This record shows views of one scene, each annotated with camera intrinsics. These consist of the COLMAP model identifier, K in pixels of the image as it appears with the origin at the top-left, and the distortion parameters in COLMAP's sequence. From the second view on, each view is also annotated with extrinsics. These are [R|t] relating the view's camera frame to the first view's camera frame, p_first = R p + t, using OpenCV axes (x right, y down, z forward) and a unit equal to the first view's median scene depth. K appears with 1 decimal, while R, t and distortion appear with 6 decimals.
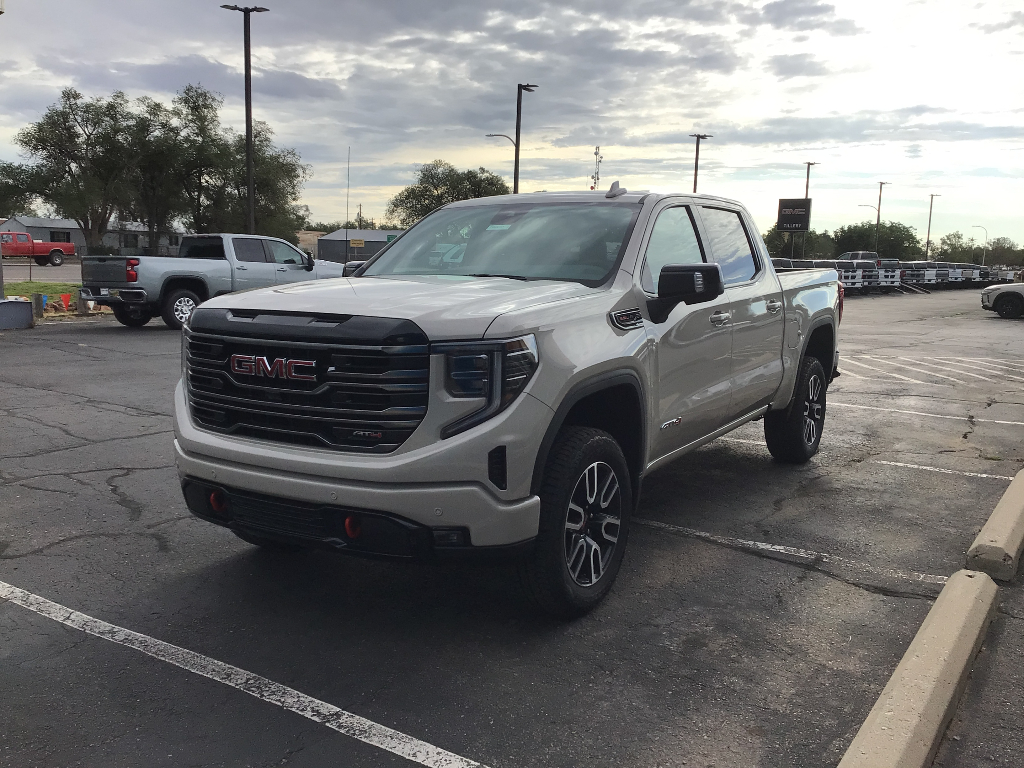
lens RADIAL K [[852.9, 0, 512.0], [0, 852.9, 384.0], [0, 0, 1]] dist [0.003151, 0.005414]
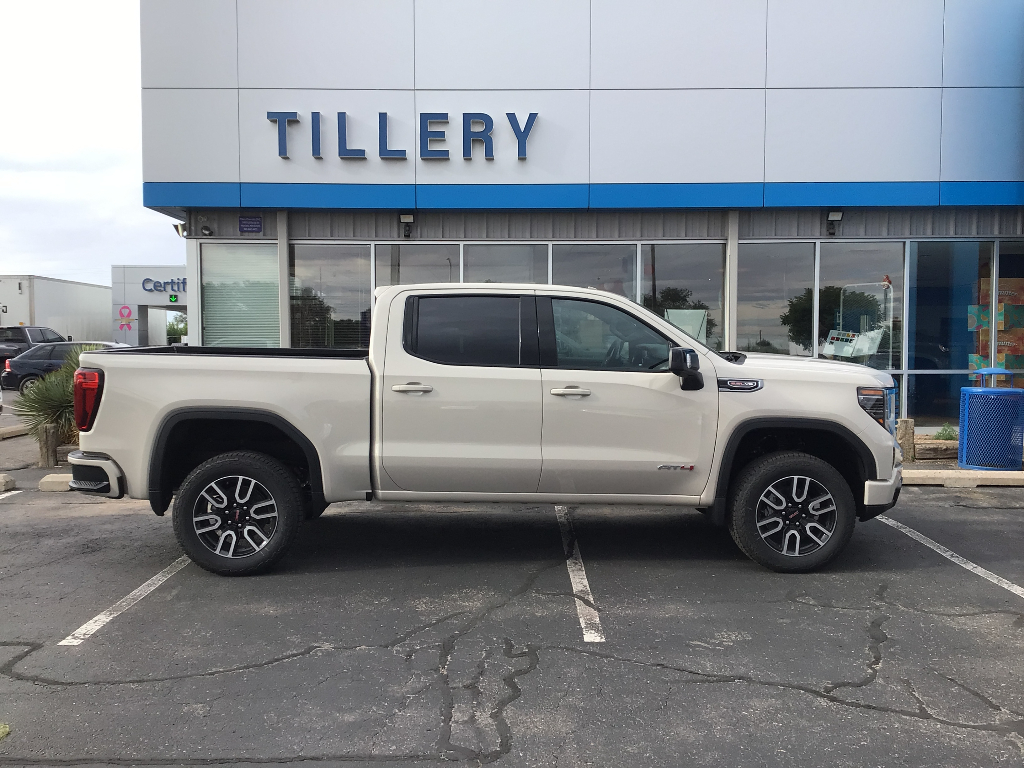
lens RADIAL K [[912.8, 0, 517.2], [0, 912.8, 381.0], [0, 0, 1]] dist [0.114572, -0.192551]
pose [[-0.522109, -0.078266, 0.849280, -1.559142], [0.086998, 0.985699, 0.144321, -0.412547], [-0.848430, 0.149237, -0.507833, 2.628815]]
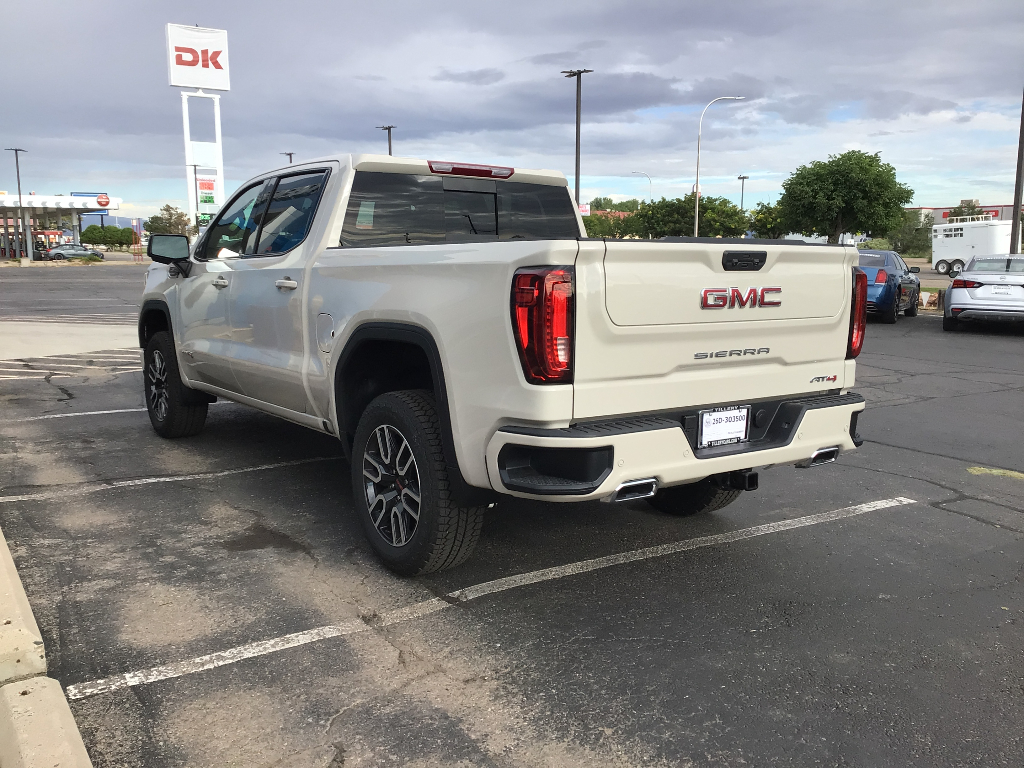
lens RADIAL K [[912.8, 0, 517.2], [0, 912.8, 381.0], [0, 0, 1]] dist [0.114572, -0.192551]
pose [[-0.417405, 0.087593, -0.904489, 1.588380], [-0.131367, 0.979072, 0.155439, -0.243114], [0.899175, 0.183701, -0.397162, 2.543941]]
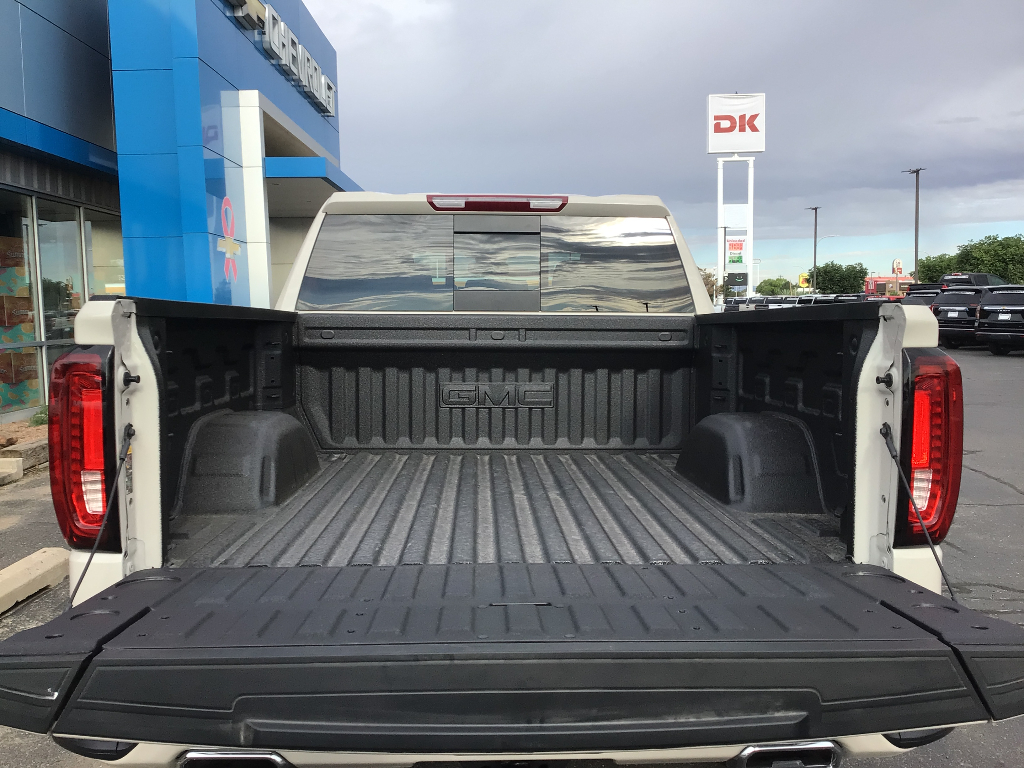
lens RADIAL K [[912.8, 0, 517.2], [0, 912.8, 381.0], [0, 0, 1]] dist [0.114572, -0.192551]
pose [[-0.850607, 0.008574, -0.525732, 0.811981], [-0.090027, 0.982727, 0.161687, -0.306417], [0.518037, 0.184862, -0.835143, 2.771327]]
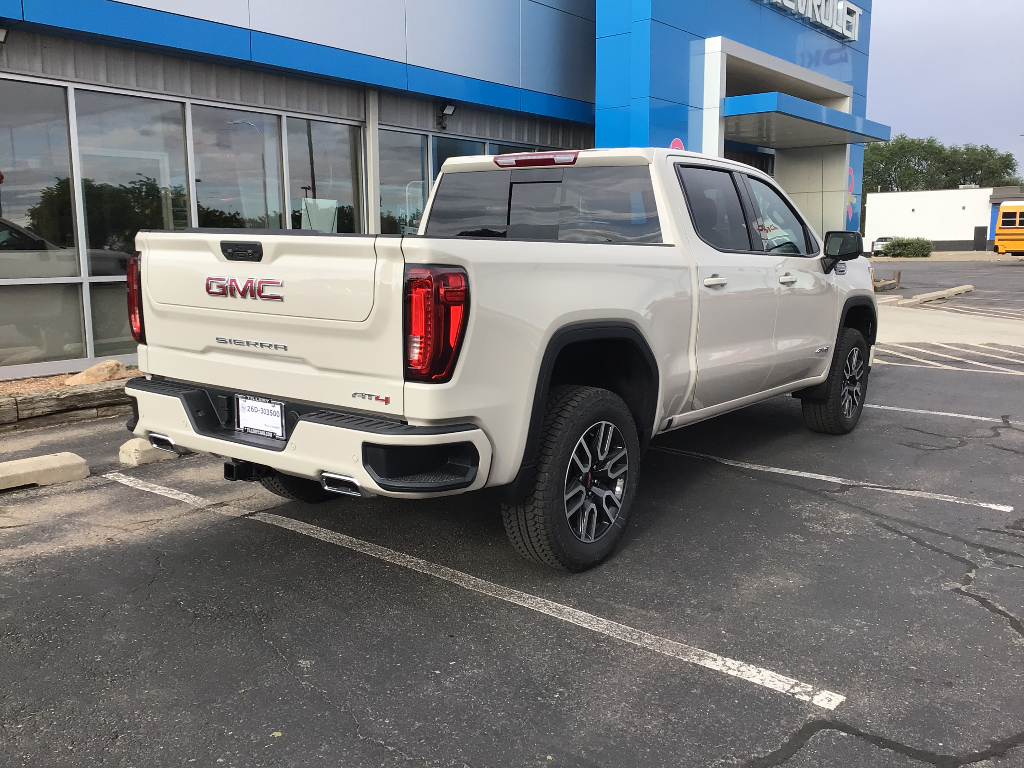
lens RADIAL K [[912.8, 0, 517.2], [0, 912.8, 381.0], [0, 0, 1]] dist [0.114572, -0.192551]
pose [[-0.992980, -0.056104, 0.104129, 0.134254], [-0.025382, 0.960912, 0.275687, -0.398256], [-0.115526, 0.271108, -0.955591, 3.315069]]
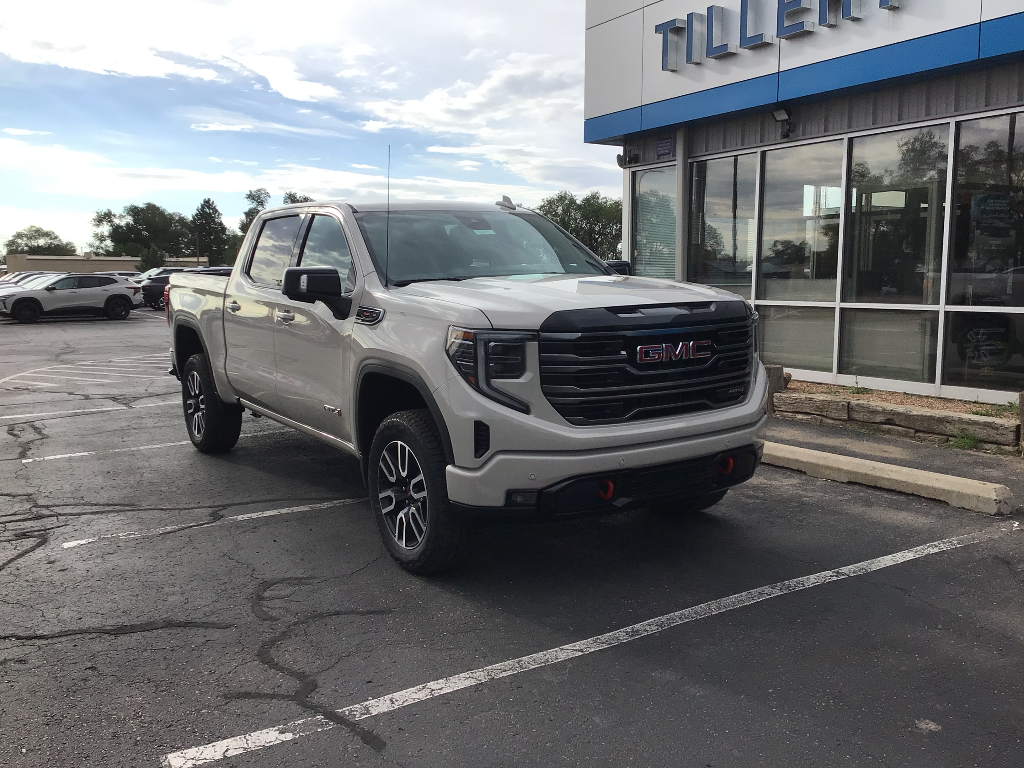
lens RADIAL K [[912.8, 0, 517.2], [0, 912.8, 381.0], [0, 0, 1]] dist [0.114572, -0.192551]
pose [[0.449239, -0.148505, 0.880982, -1.412147], [0.135591, 0.985999, 0.097066, -0.124090], [-0.883062, 0.075847, 0.463085, 0.579322]]
